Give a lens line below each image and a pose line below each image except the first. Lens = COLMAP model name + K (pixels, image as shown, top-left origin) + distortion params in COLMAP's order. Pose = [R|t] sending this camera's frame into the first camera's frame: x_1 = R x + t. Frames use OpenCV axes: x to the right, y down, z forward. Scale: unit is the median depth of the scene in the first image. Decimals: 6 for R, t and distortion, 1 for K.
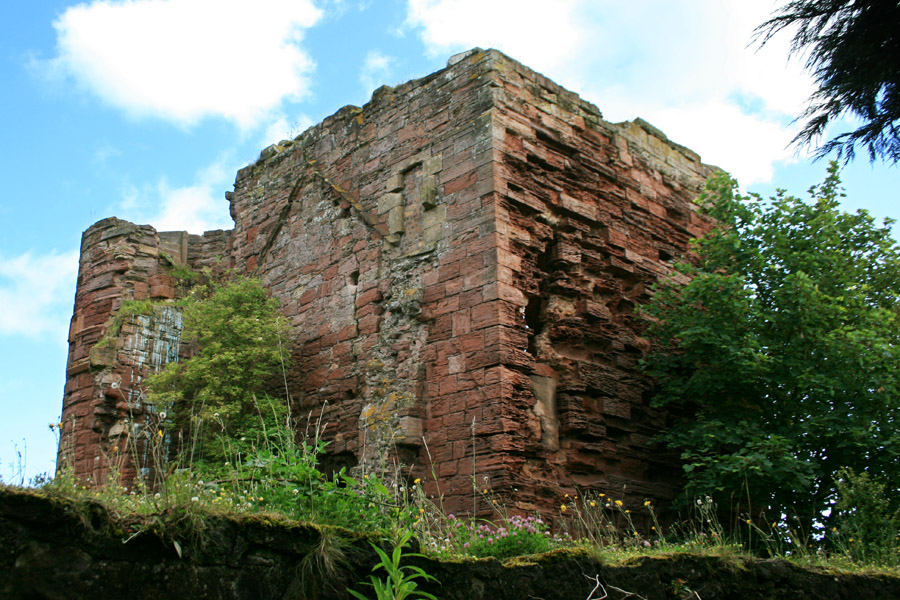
lens RADIAL K [[891.6, 0, 450.0], [0, 891.6, 300.0], [0, 0, 1]] dist [-0.001614, -0.000339]
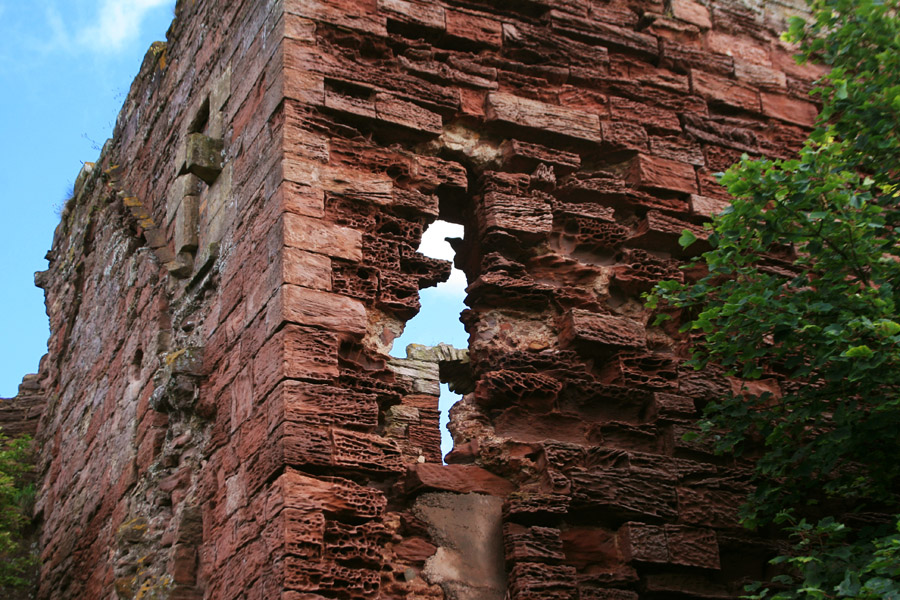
lens RADIAL K [[1548.7, 0, 450.0], [0, 1548.7, 300.0], [0, 0, 1]] dist [0.035761, 0.059085]
pose [[0.961411, -0.182392, -0.205965, 0.251881], [0.154478, 0.977381, -0.144440, 0.095436], [0.227651, 0.107049, 0.967841, 0.251324]]
